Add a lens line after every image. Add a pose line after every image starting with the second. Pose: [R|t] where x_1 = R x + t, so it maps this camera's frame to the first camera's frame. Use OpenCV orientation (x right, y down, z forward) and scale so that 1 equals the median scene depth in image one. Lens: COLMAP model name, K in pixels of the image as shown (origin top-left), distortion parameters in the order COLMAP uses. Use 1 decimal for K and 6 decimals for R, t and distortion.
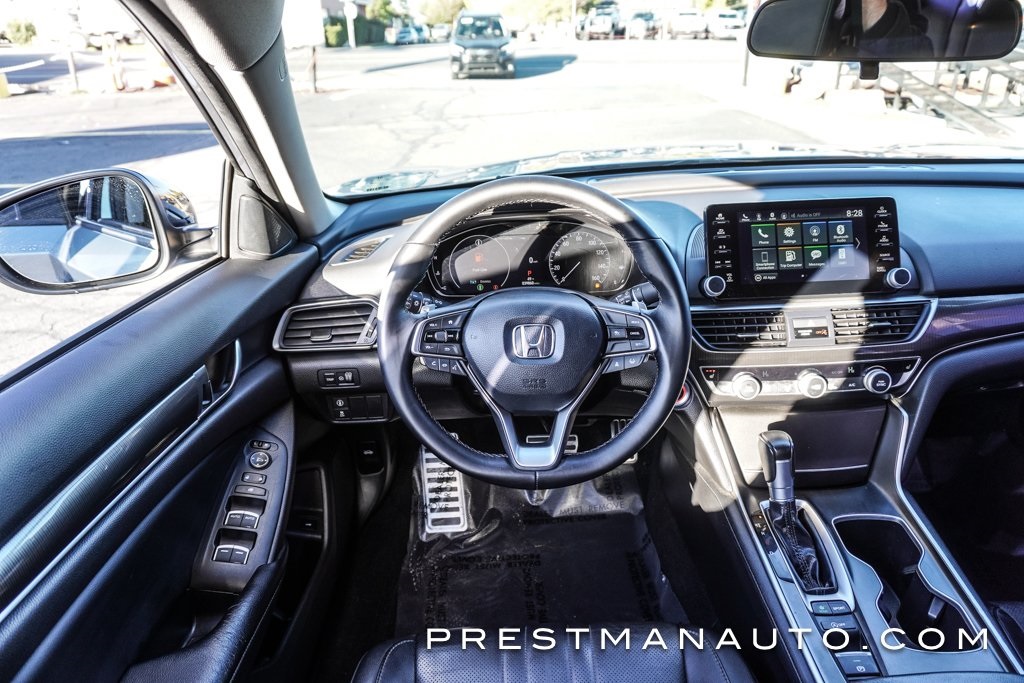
lens RADIAL K [[710.3, 0, 515.6], [0, 710.3, 347.5], [0, 0, 1]] dist [-0.028618, 0.027827]
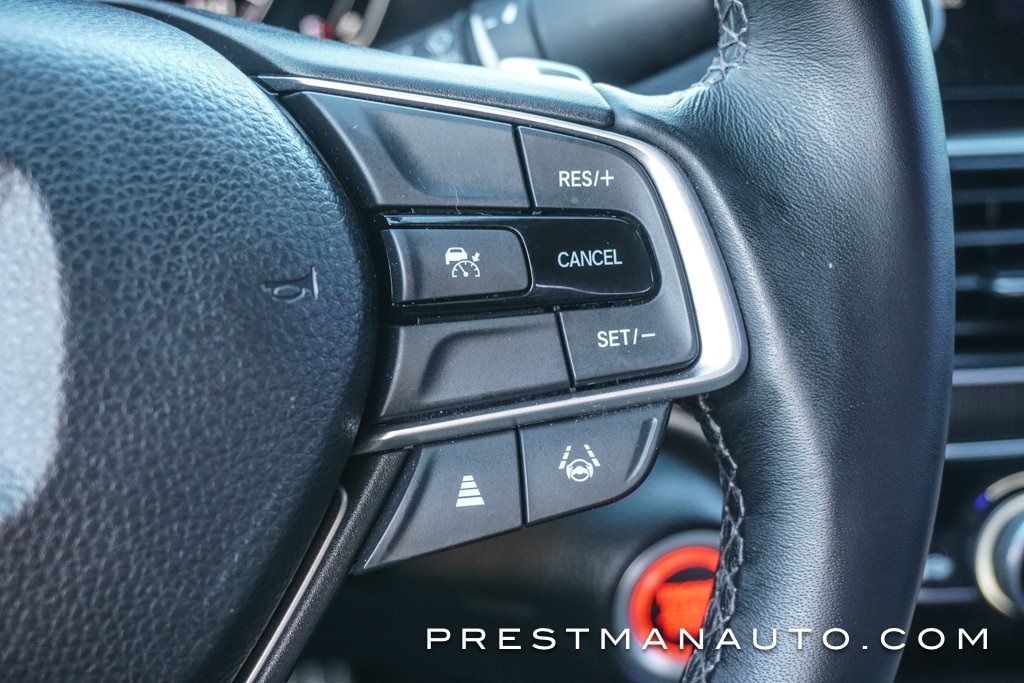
lens RADIAL K [[1740.3, 0, 542.9], [0, 1740.3, 392.3], [0, 0, 1]] dist [-0.000781, 0.000000]
pose [[0.942970, -0.030662, 0.331461, 0.040910], [0.026224, 0.999497, 0.017856, -0.000767], [-0.331842, -0.008145, 0.943300, 0.592383]]
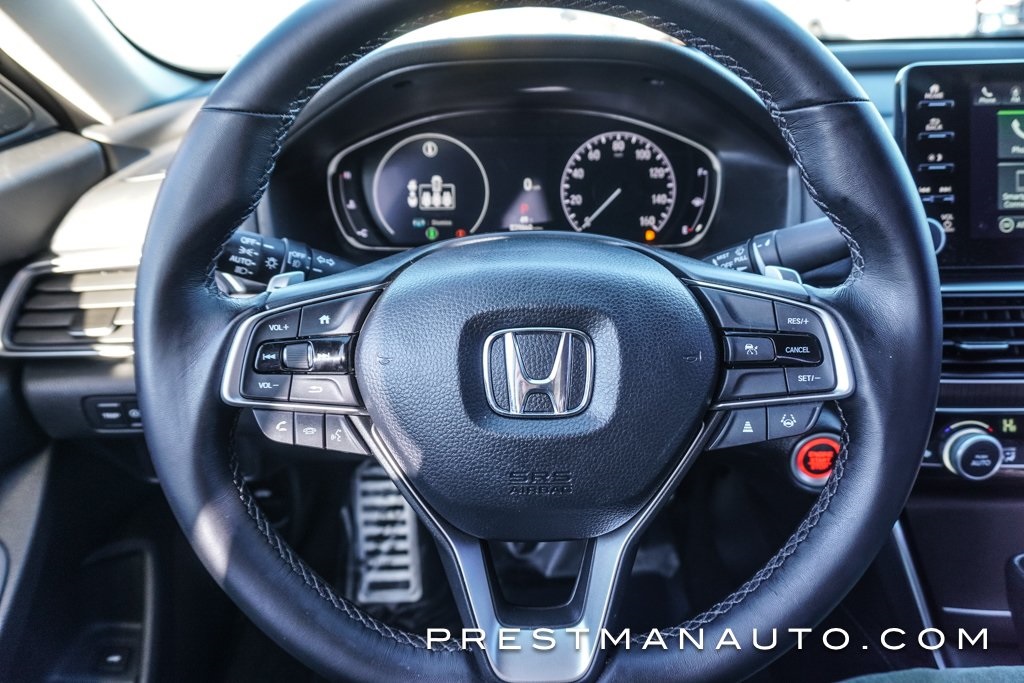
lens RADIAL K [[710.3, 0, 512.5], [0, 710.3, 350.2], [0, 0, 1]] dist [-0.028618, 0.027827]
pose [[0.999589, 0.017339, 0.022845, -0.000161], [-0.018876, 0.997447, 0.068867, -0.040300], [-0.021593, -0.069270, 0.997364, 0.527848]]
